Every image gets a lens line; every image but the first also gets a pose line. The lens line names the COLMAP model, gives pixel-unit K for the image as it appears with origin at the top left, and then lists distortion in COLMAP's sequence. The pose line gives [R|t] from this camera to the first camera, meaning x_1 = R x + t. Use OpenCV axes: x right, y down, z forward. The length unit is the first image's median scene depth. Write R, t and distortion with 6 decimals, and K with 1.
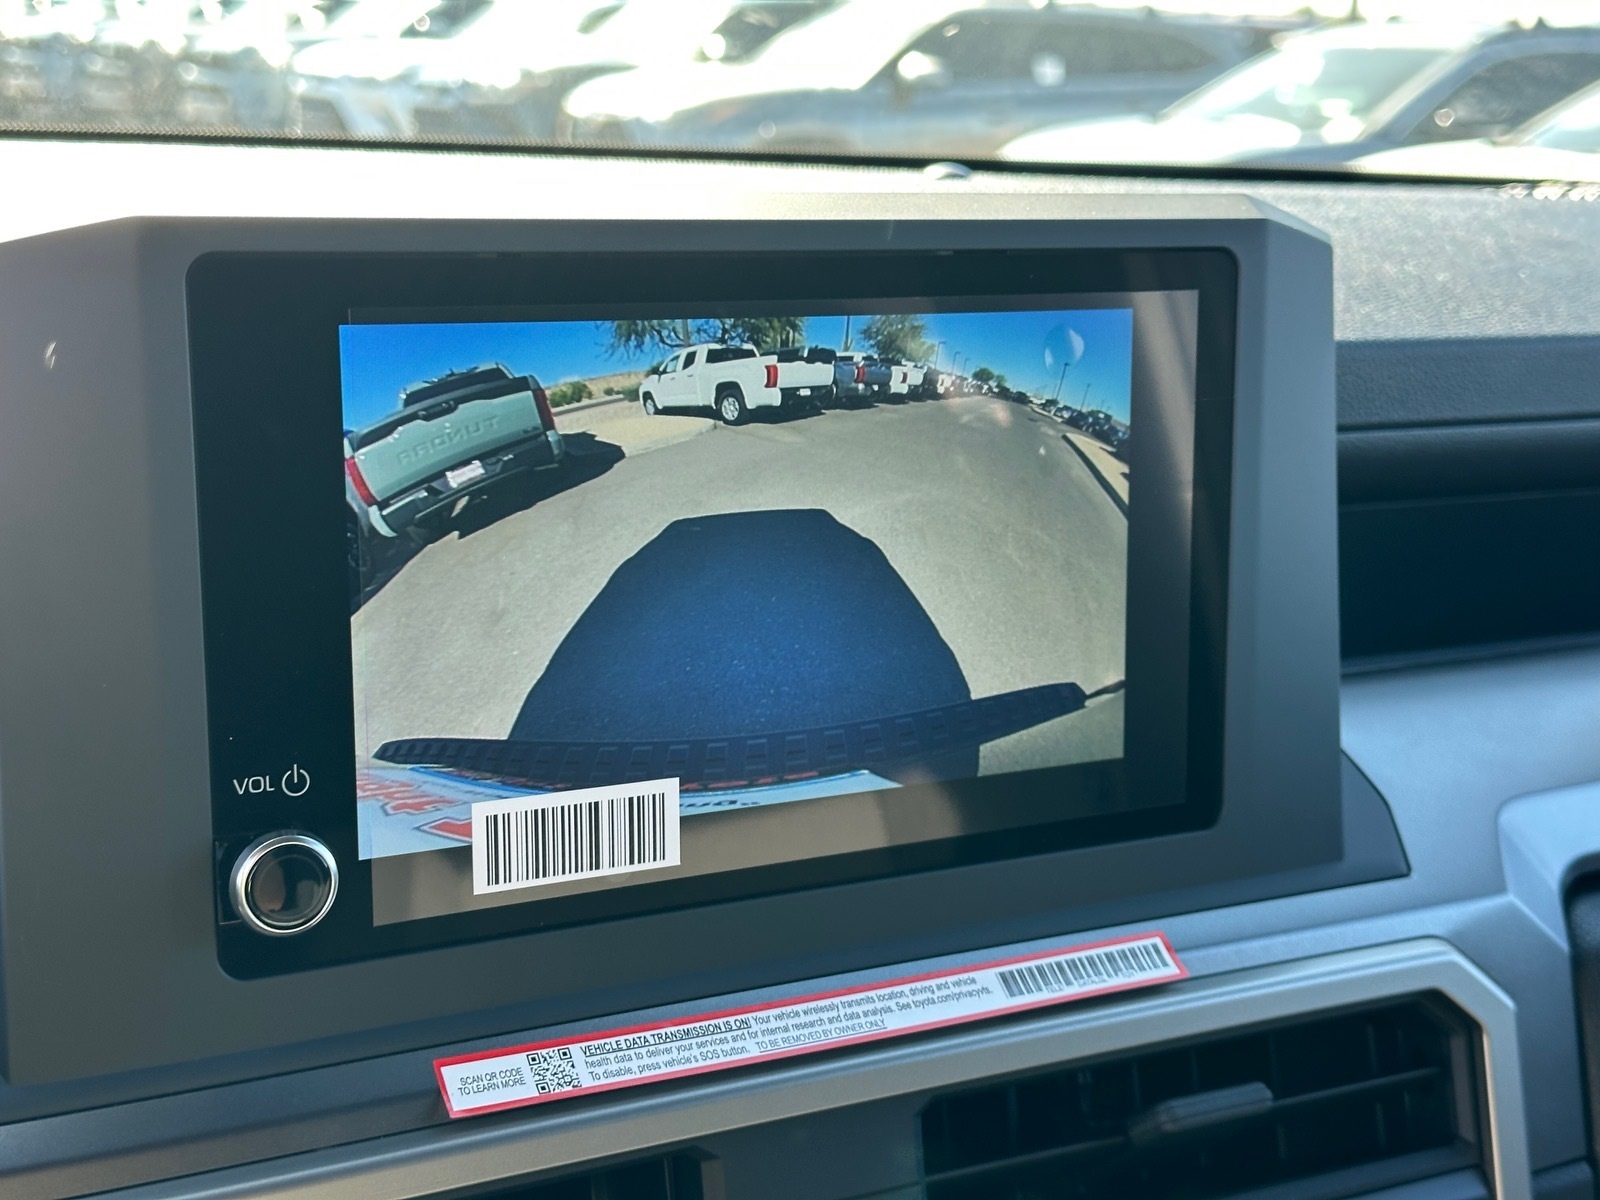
lens RADIAL K [[2204.0, 0, 800.0], [0, 2204.0, 600.0], [0, 0, 1]] dist [0.106582, -0.020023]
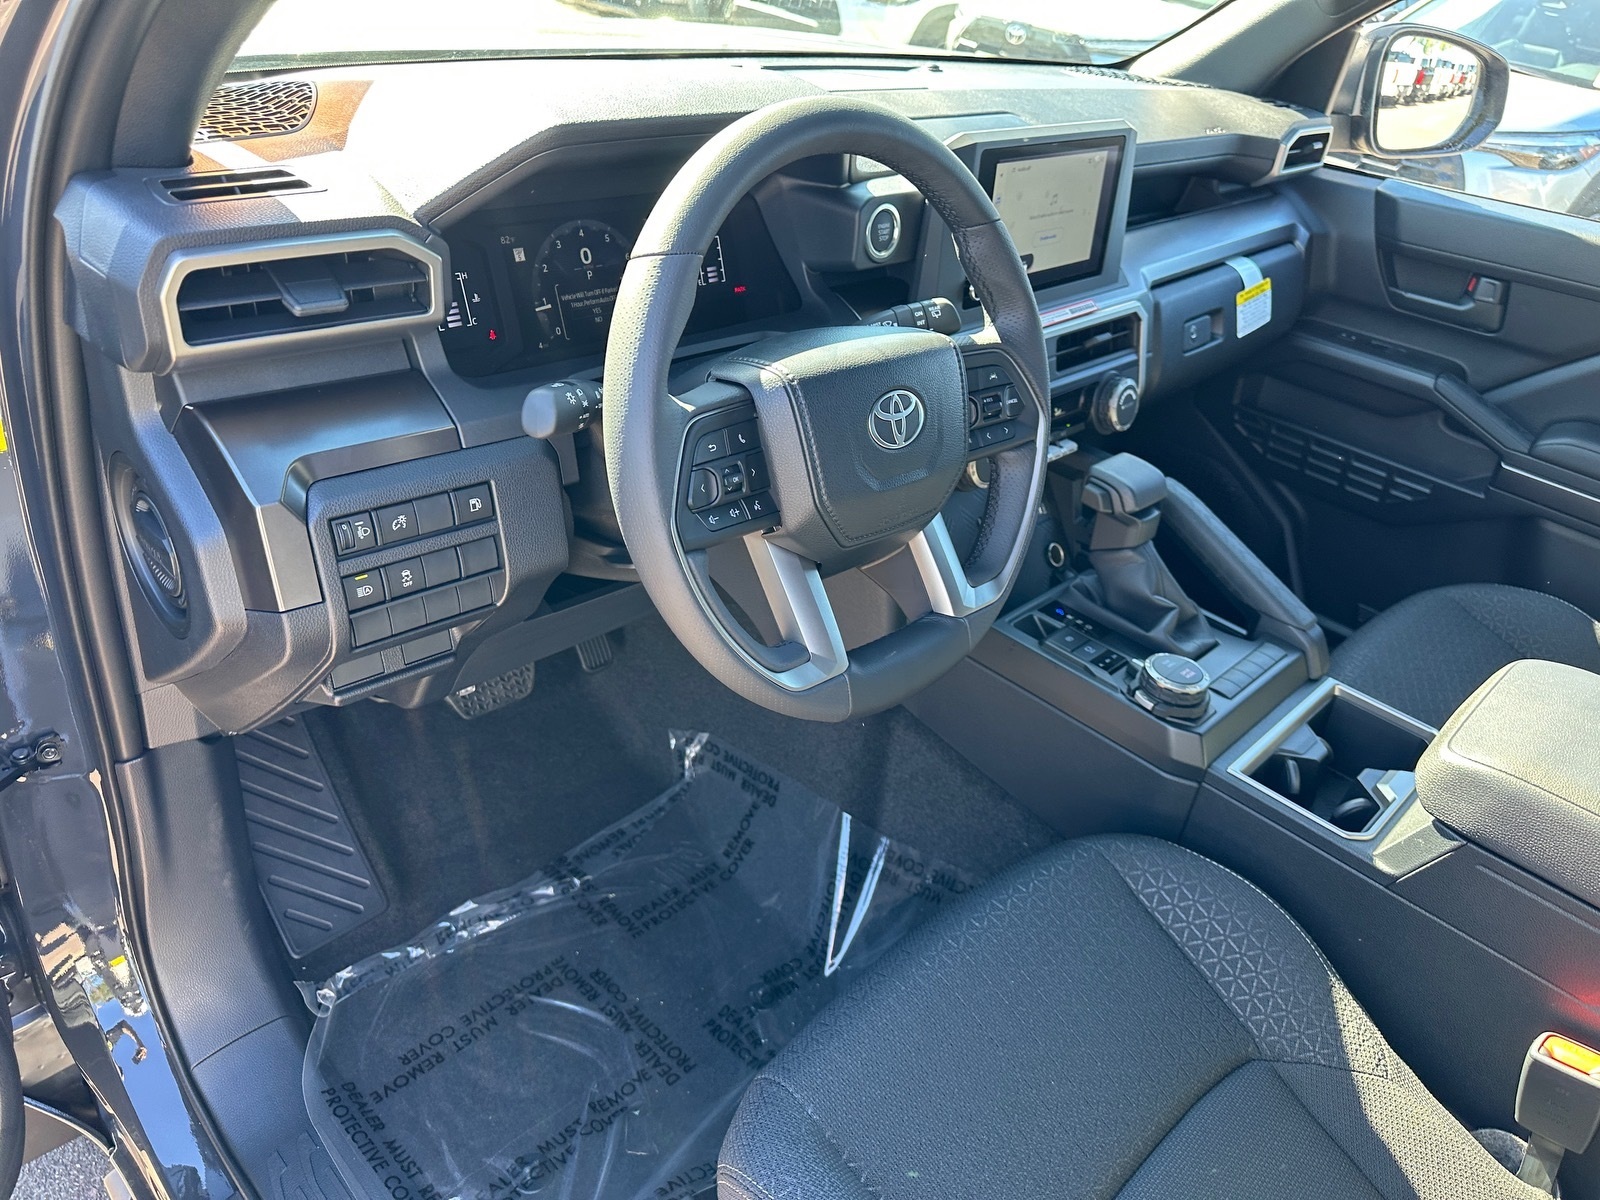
lens RADIAL K [[1156.3, 0, 788.0], [0, 1156.3, 594.9], [0, 0, 1]] dist [0.104262, -0.215677]
pose [[0.950510, -0.096222, 0.295418, -1.307174], [-0.012436, 0.938290, 0.345626, -0.107421], [-0.310444, -0.332194, 0.890658, -1.222582]]
